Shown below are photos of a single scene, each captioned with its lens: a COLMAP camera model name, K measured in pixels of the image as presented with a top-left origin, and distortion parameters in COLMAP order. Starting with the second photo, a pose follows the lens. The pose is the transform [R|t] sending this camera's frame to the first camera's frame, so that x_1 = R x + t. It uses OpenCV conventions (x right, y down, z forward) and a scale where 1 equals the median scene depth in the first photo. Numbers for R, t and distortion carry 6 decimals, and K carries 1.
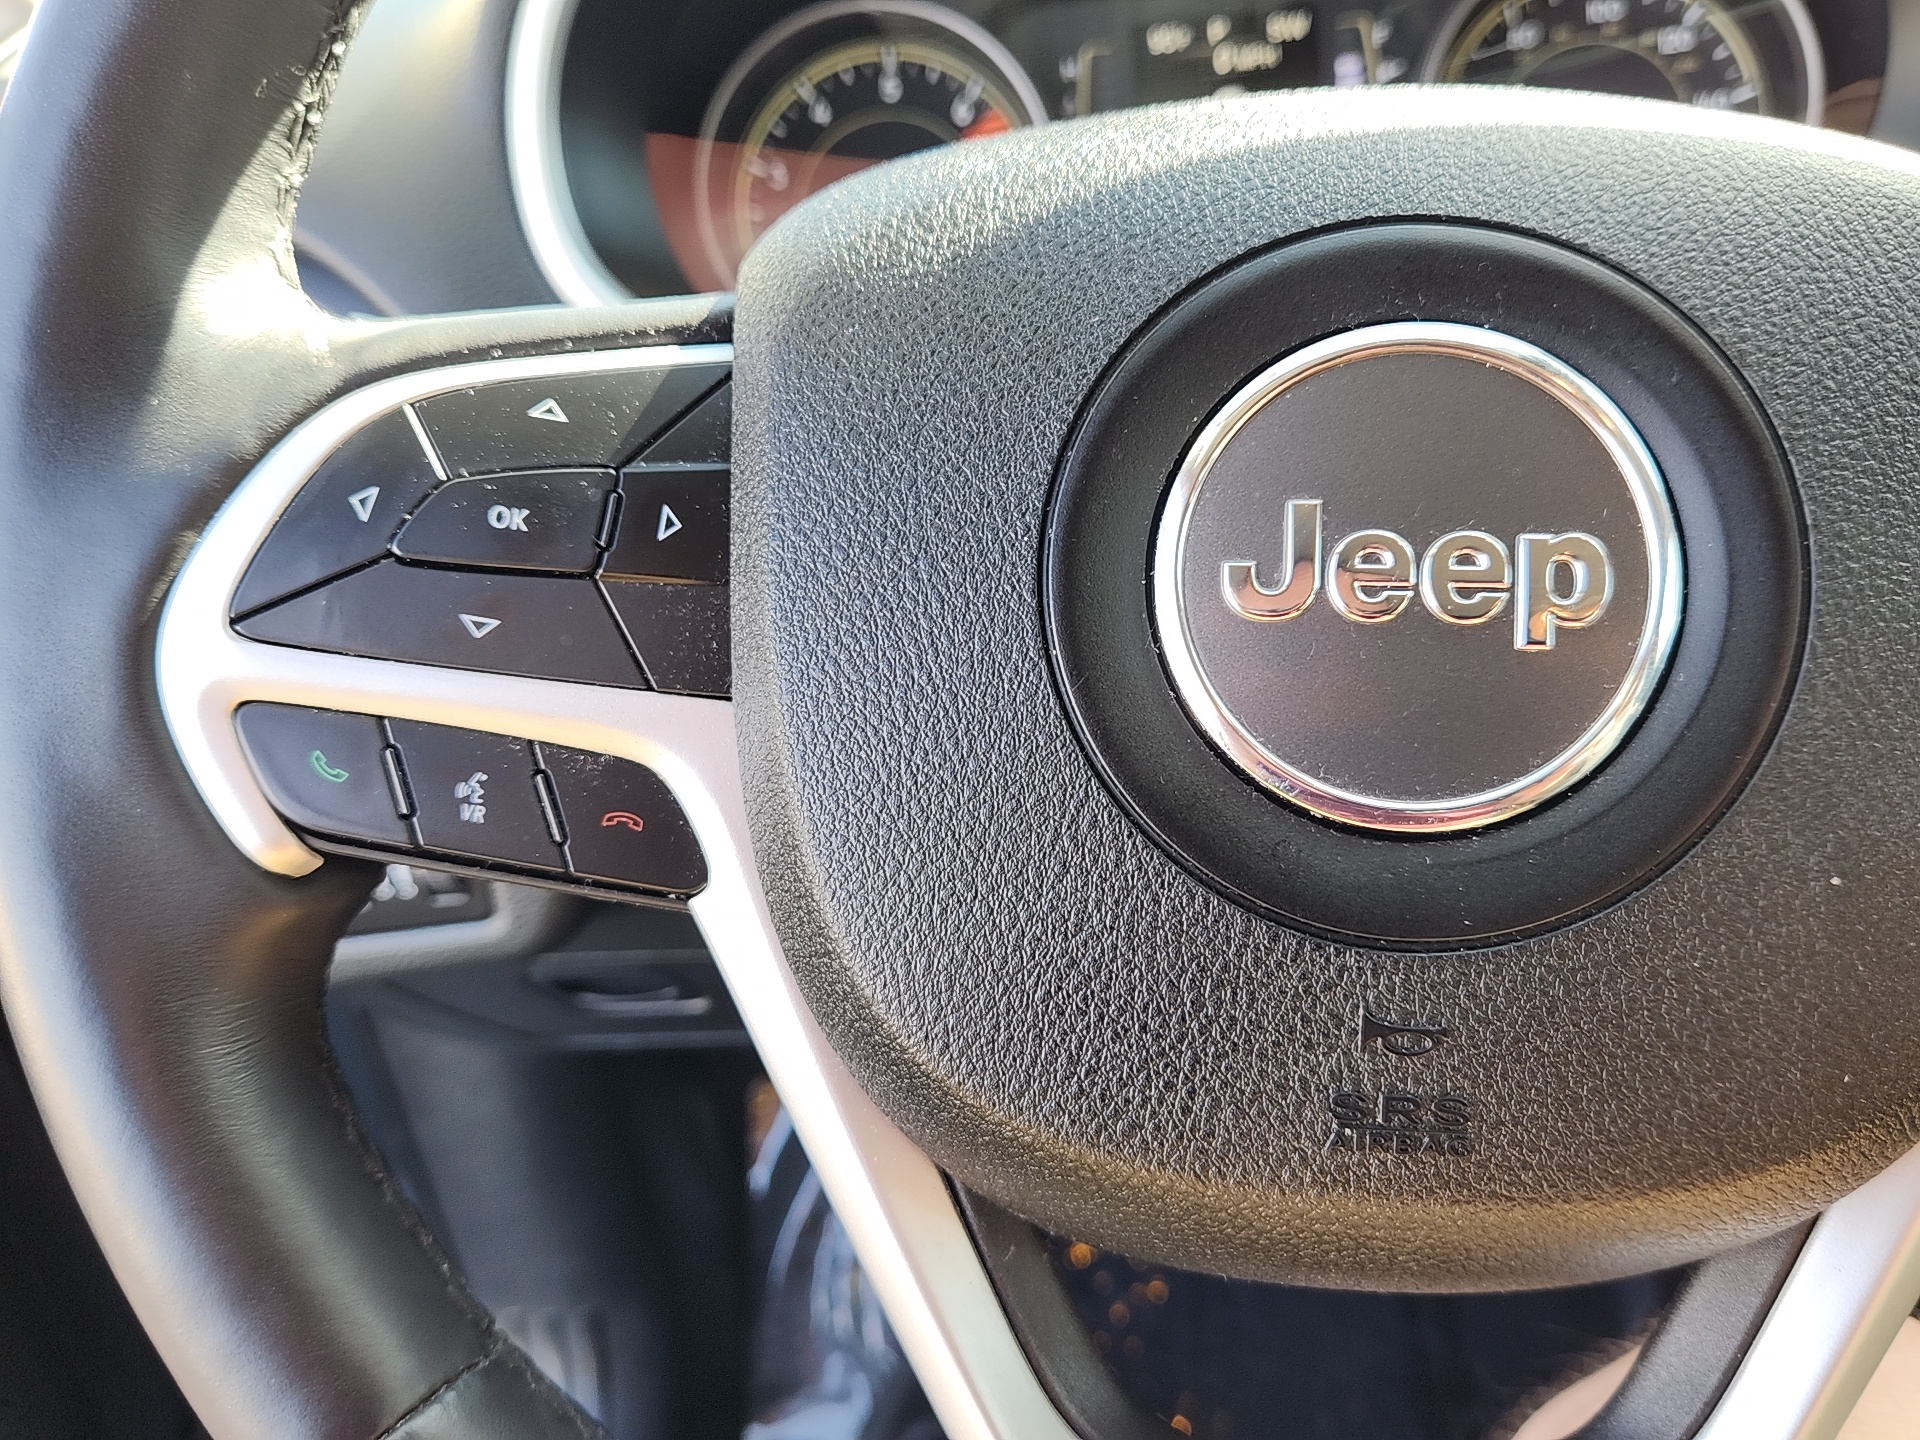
lens RADIAL K [[1505.1, 0, 984.7], [0, 1505.1, 714.2], [0, 0, 1]] dist [0.009905, 0.001695]
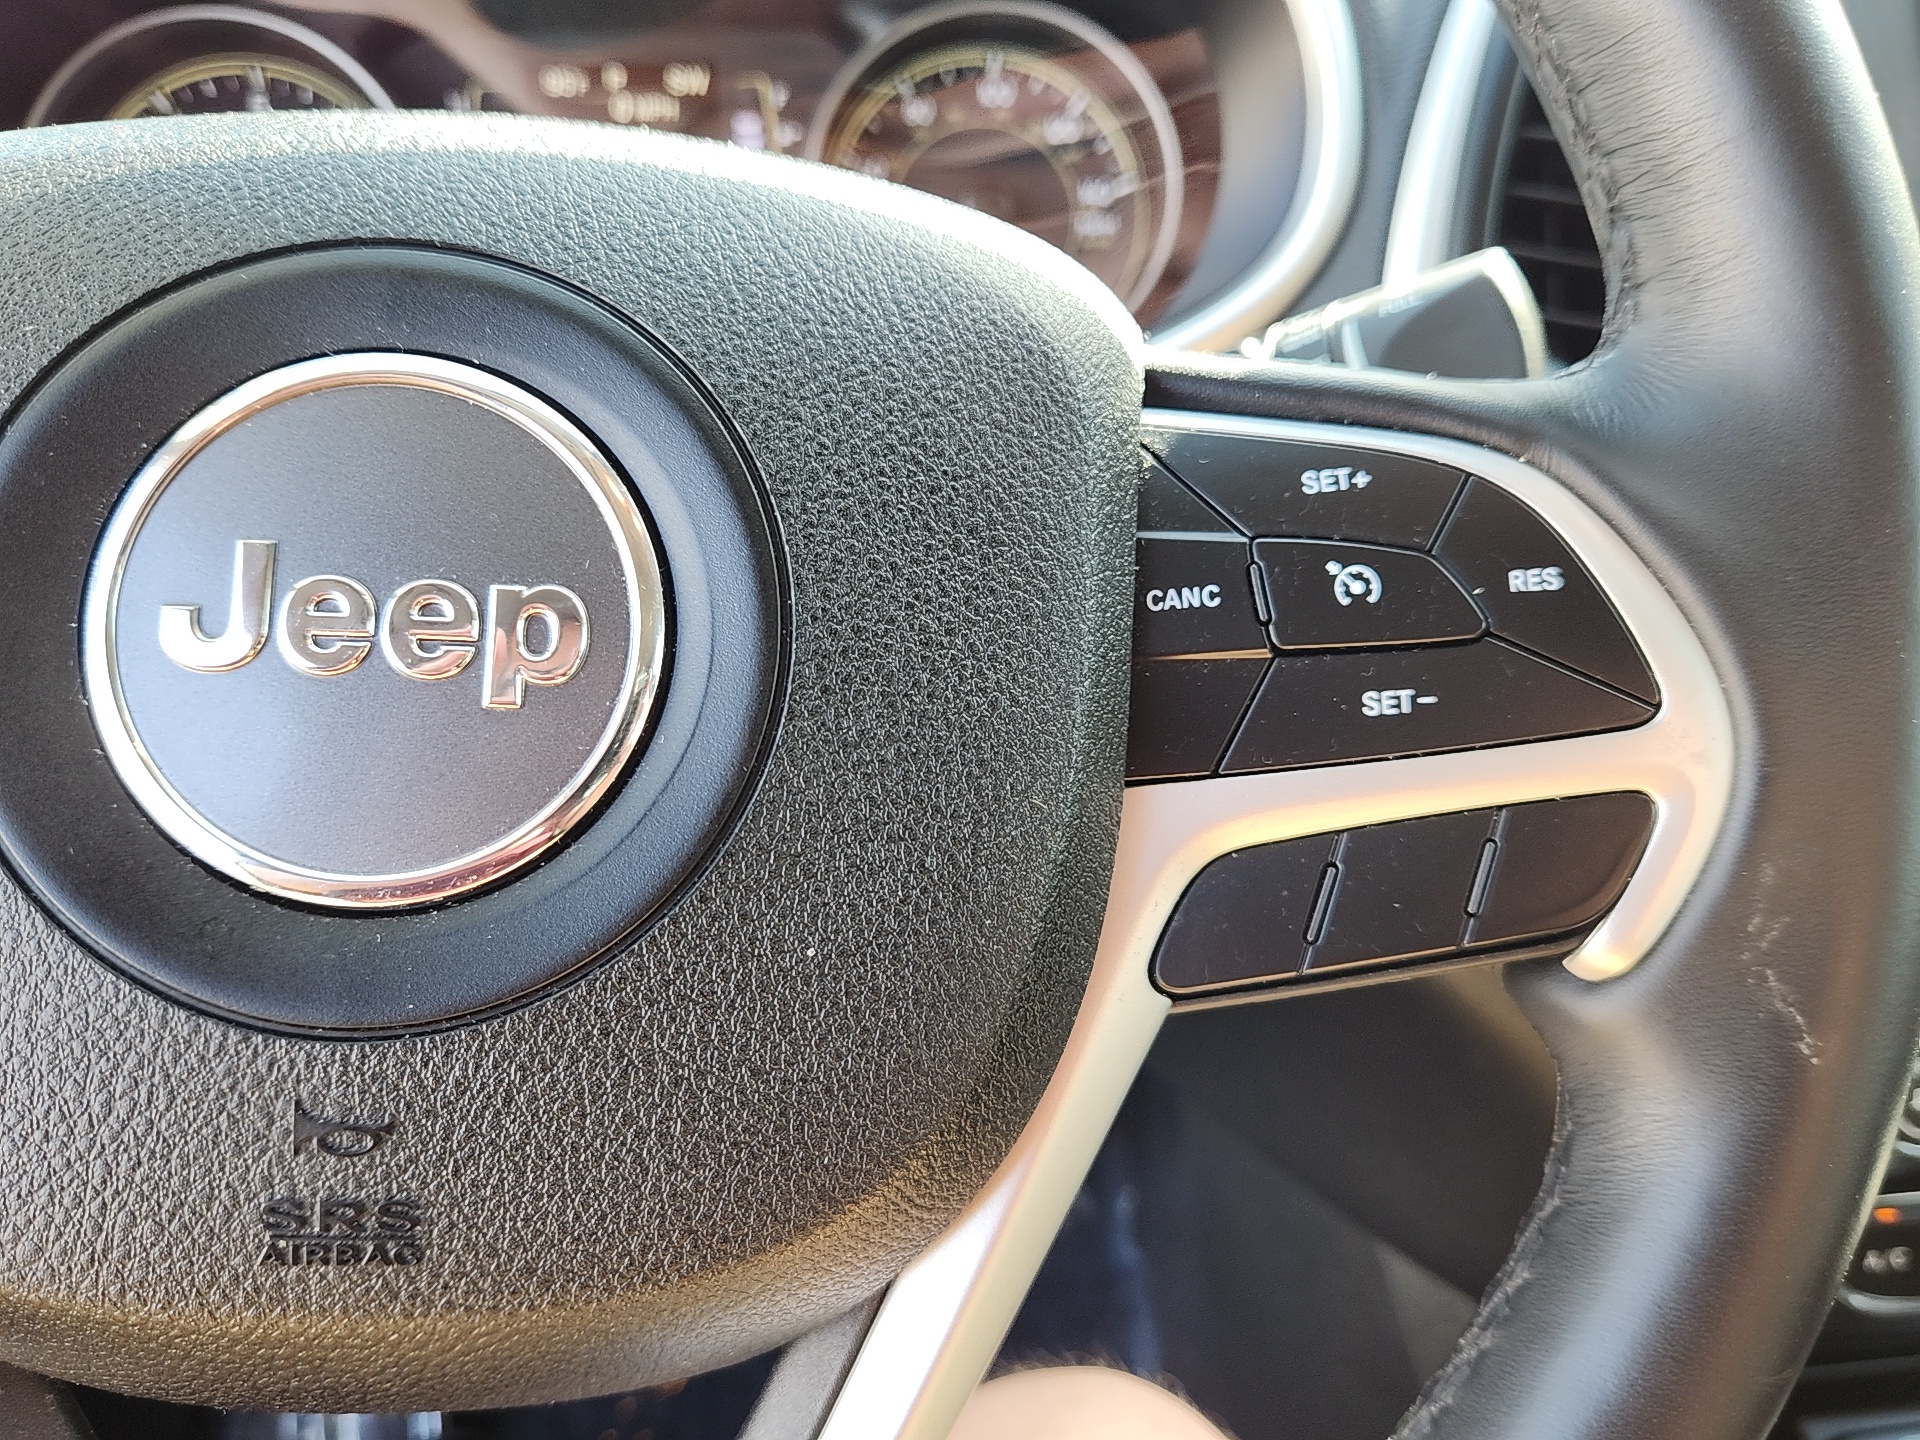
lens RADIAL K [[1522.0, 0, 961.0], [0, 1522.0, 740.8], [0, 0, 1]] dist [-0.010095, 0.001824]
pose [[0.979143, 0.010657, 0.202893, 0.447684], [-0.004570, 0.999526, -0.030444, 0.004218], [-0.203122, 0.028882, 0.978727, 0.028781]]
